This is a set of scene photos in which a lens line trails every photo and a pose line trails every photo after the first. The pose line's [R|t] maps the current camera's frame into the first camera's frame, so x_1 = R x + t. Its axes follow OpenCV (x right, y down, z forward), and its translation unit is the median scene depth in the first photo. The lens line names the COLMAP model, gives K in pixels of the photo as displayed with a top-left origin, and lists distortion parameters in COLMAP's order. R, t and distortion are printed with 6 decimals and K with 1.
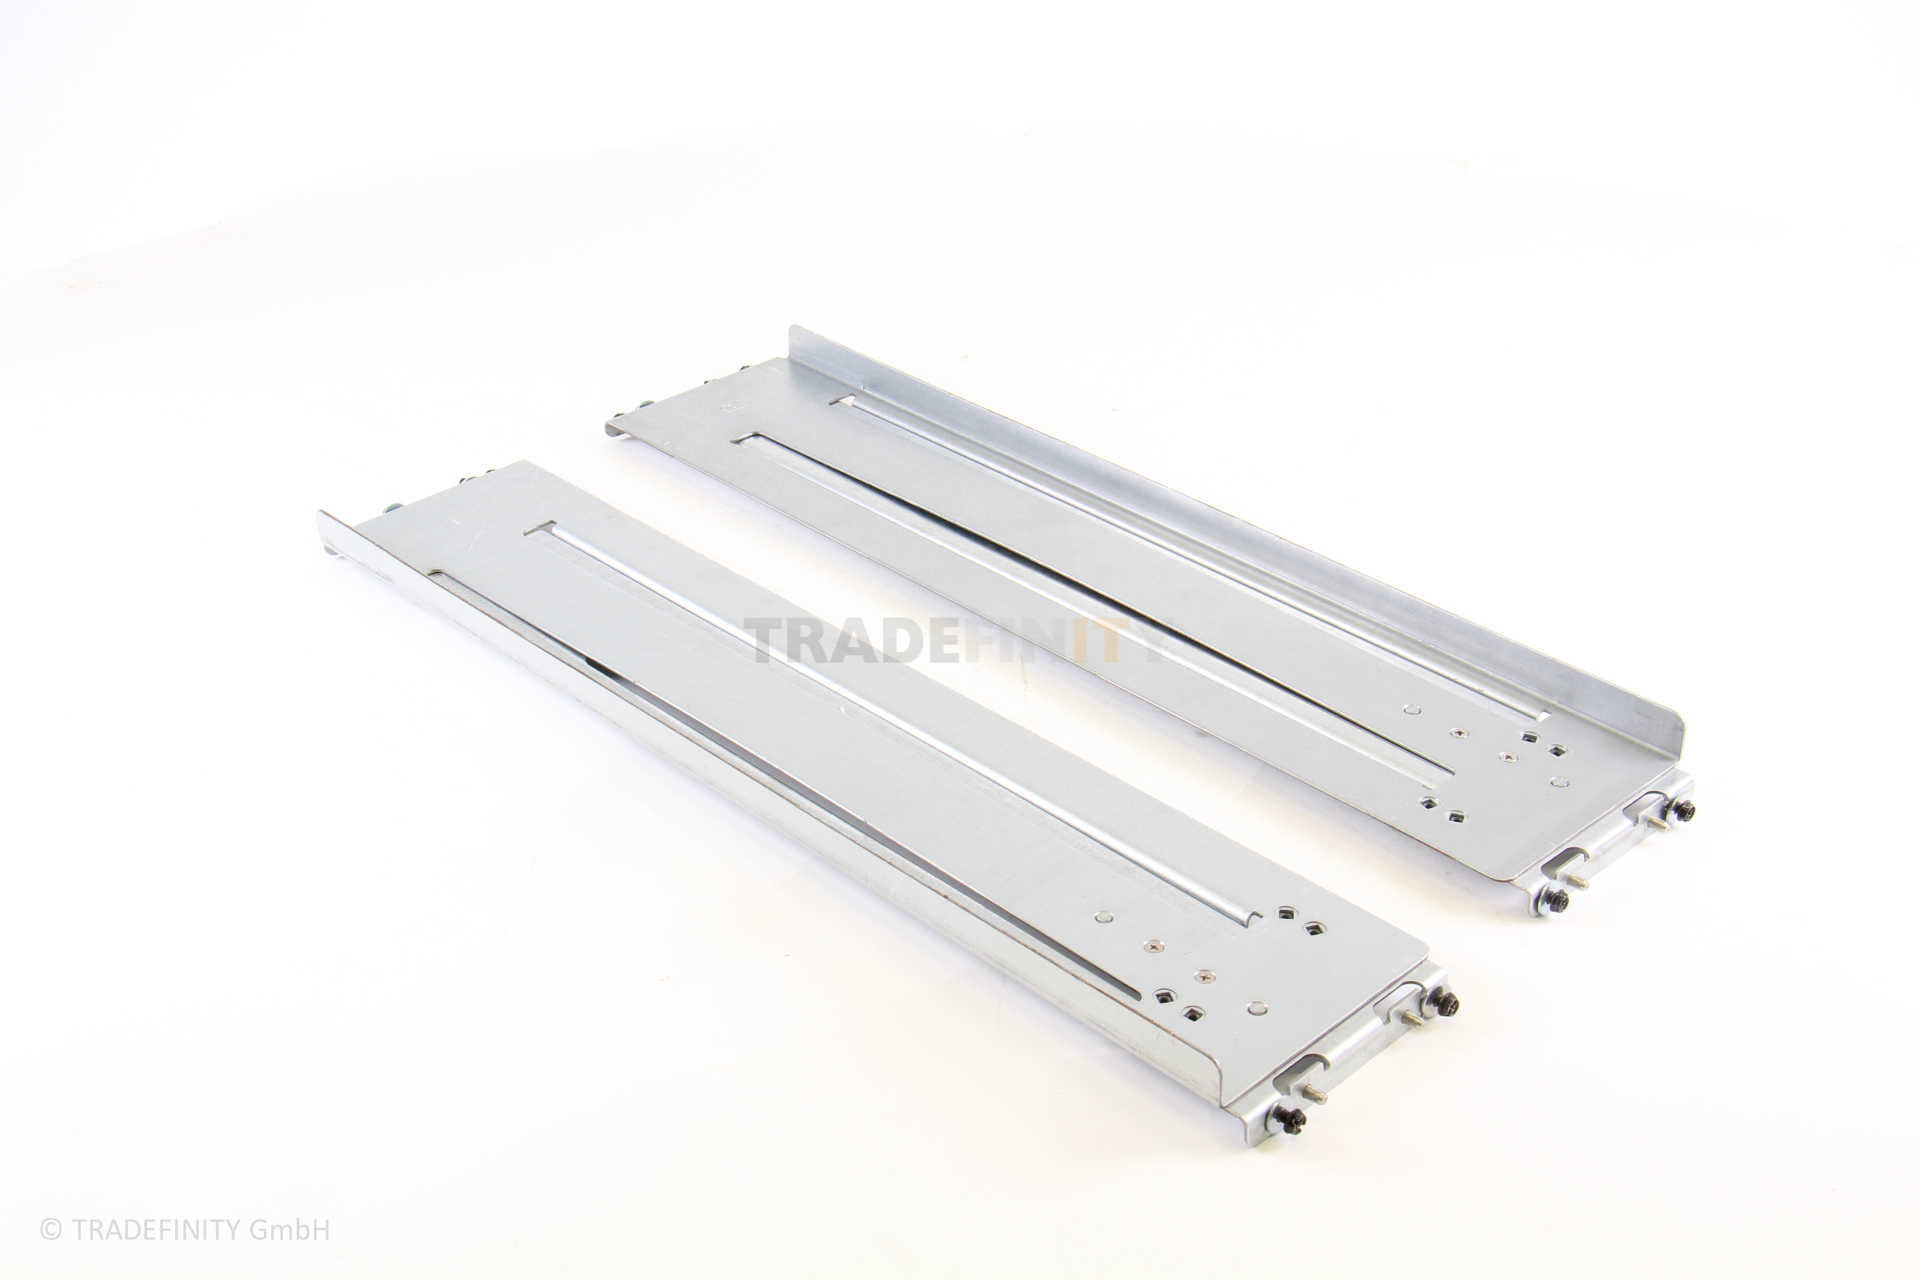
lens RADIAL K [[2542.3, 0, 960.0], [0, 2542.3, 640.0], [0, 0, 1]] dist [0.005274, 0.007076]
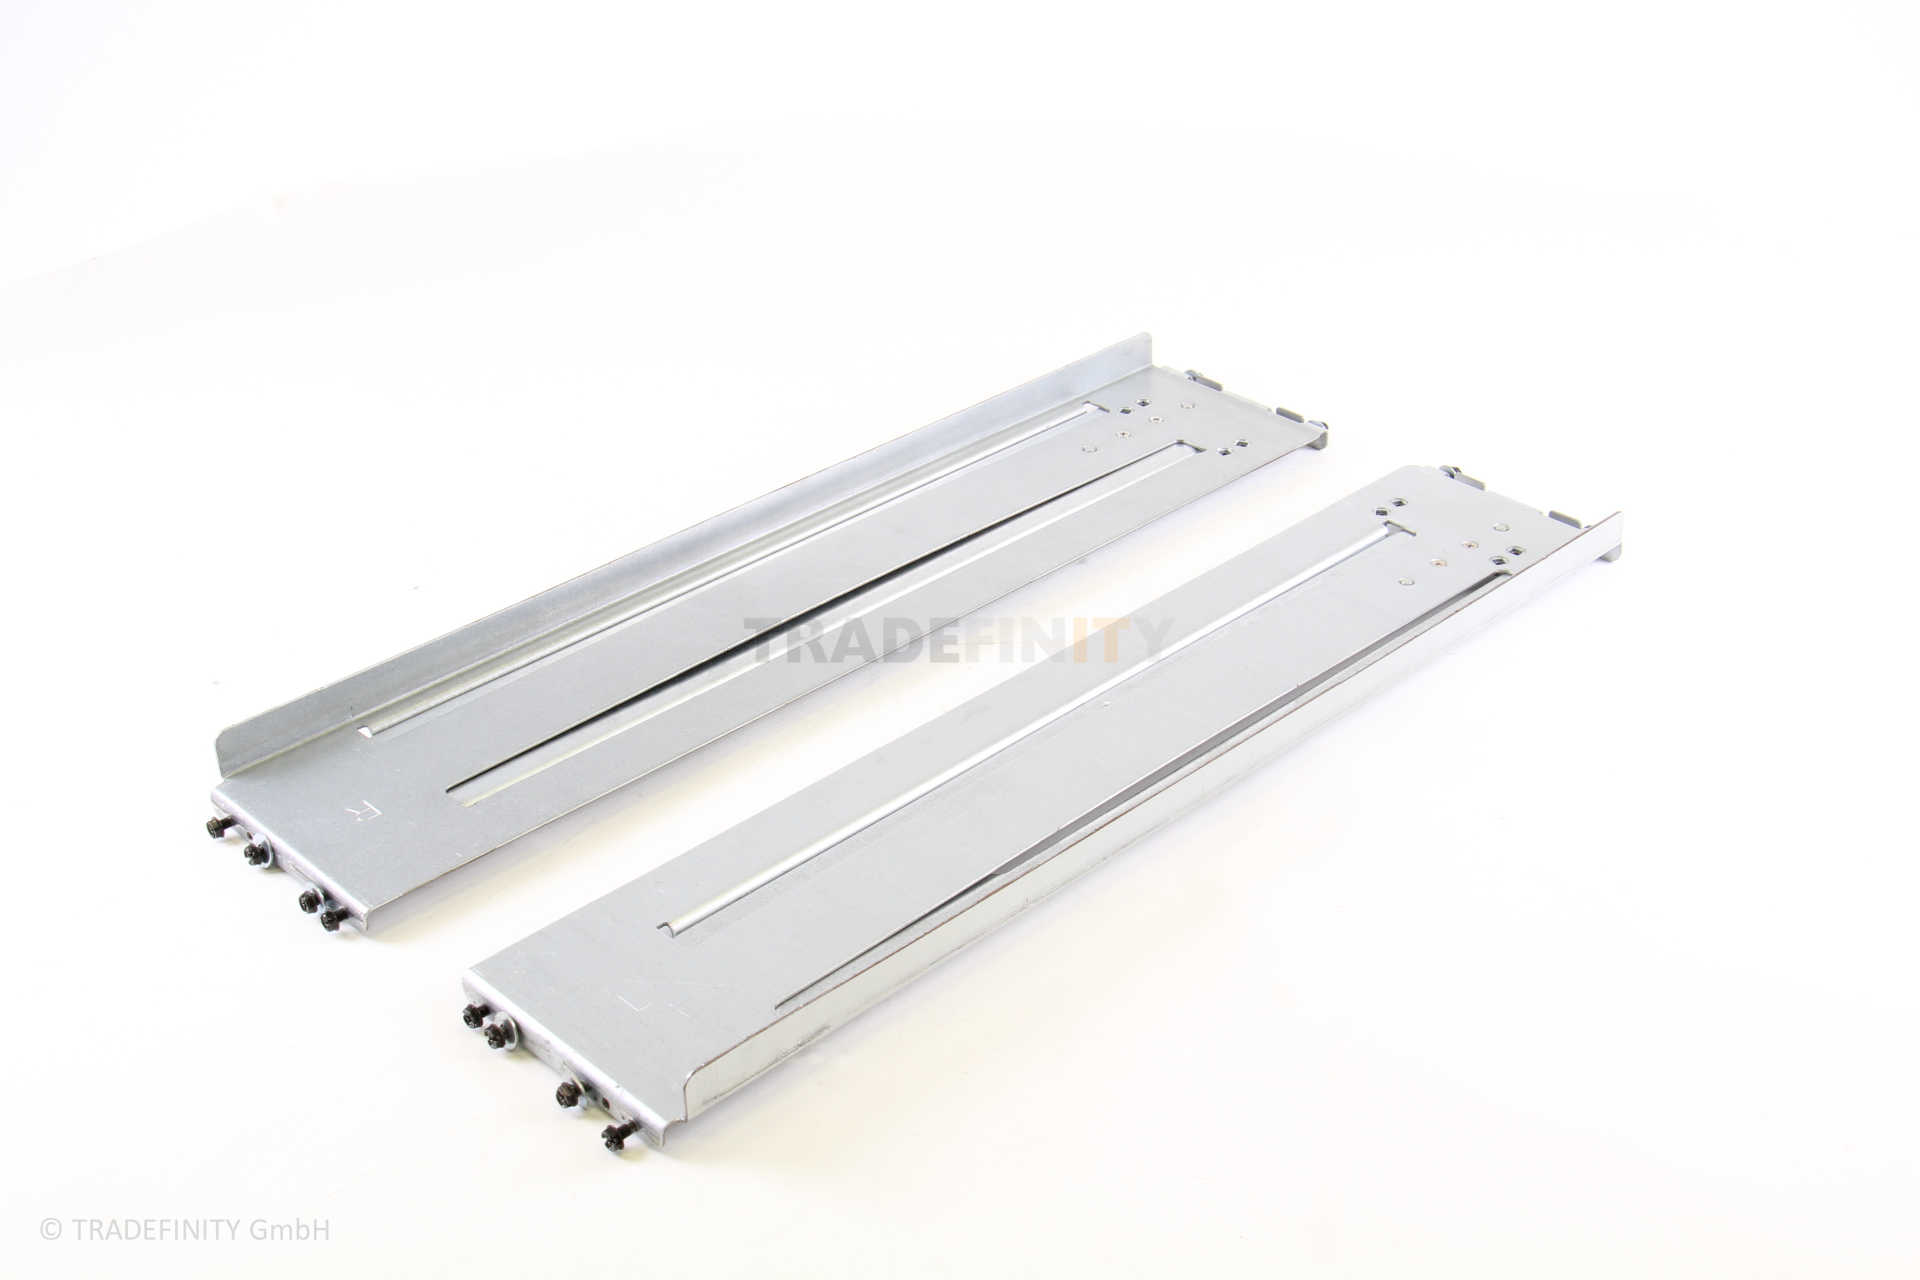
lens RADIAL K [[2396.6, 0, 960.0], [0, 2396.6, 640.0], [0, 0, 1]] dist [-0.003648, 0.000257]
pose [[-0.002174, -0.515165, 0.857088, -0.810653], [0.516031, 0.733579, 0.442237, -0.422773], [-0.856567, 0.443245, 0.264247, 0.743436]]
